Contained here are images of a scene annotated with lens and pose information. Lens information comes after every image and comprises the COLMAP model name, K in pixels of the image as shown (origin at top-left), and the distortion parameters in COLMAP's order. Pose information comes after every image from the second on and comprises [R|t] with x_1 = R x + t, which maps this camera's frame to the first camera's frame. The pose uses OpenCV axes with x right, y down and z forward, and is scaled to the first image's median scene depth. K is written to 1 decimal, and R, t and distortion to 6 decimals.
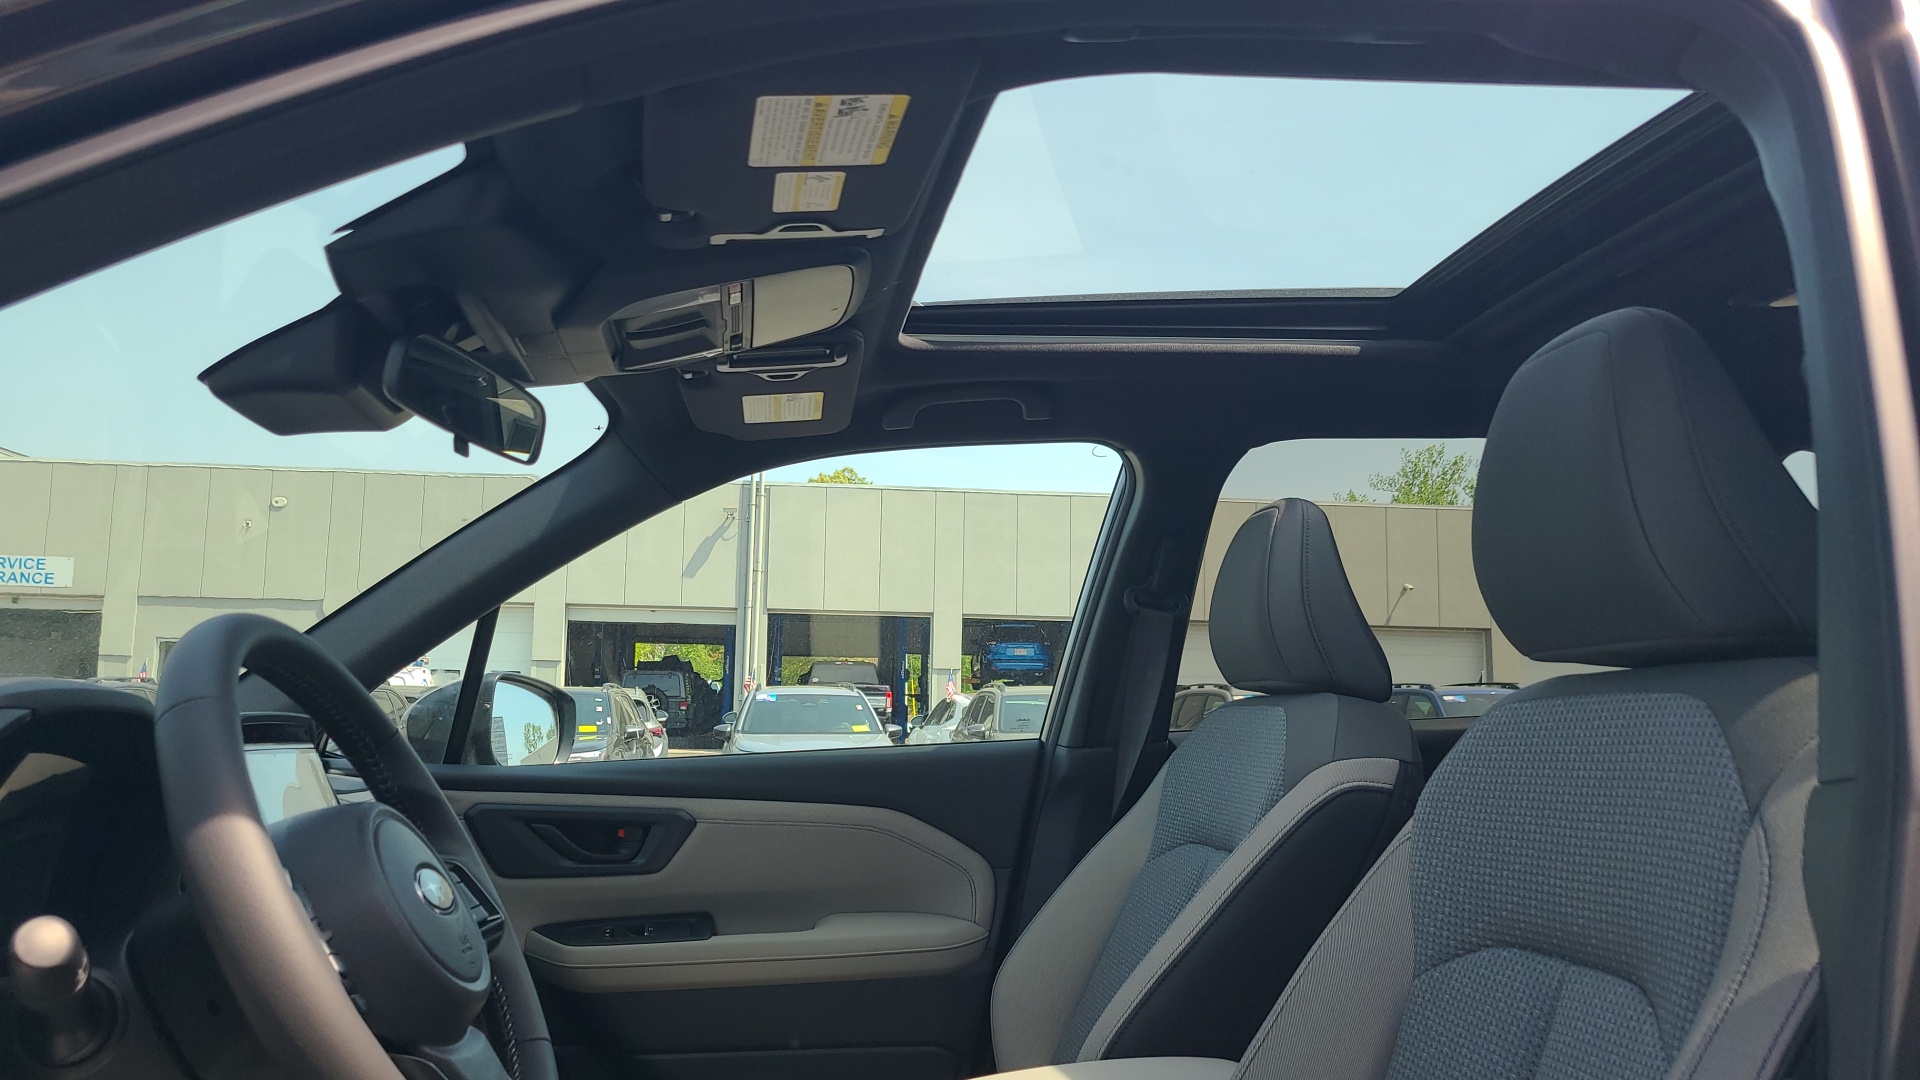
lens RADIAL K [[1428.6, 0, 929.0], [0, 1428.6, 538.5], [0, 0, 1]] dist [0.080875, -0.058641]
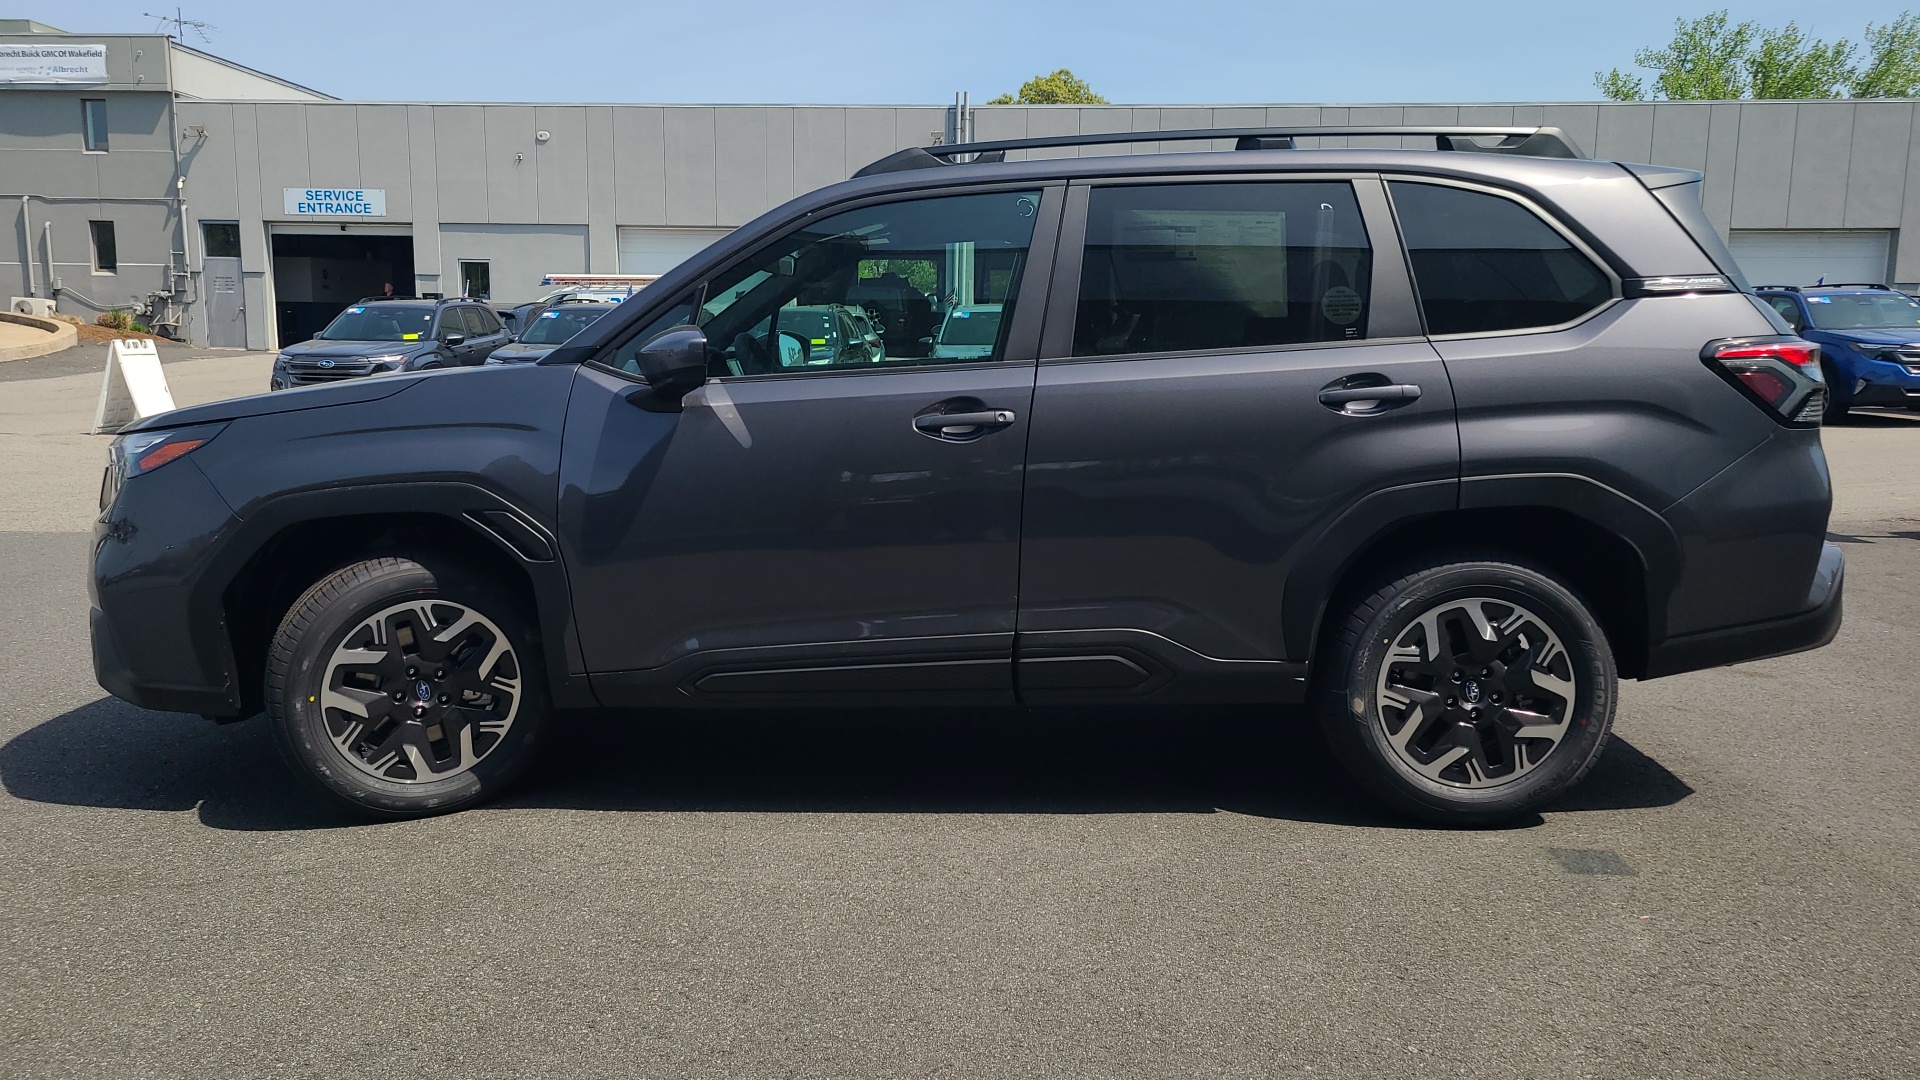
lens RADIAL K [[1428.6, 0, 929.0], [0, 1428.6, 538.5], [0, 0, 1]] dist [0.080875, -0.058641]
pose [[0.987747, 0.015171, -0.155322, 0.026392], [0.027232, 0.963239, 0.267261, -0.016024], [0.153666, -0.268217, 0.951024, -0.106856]]
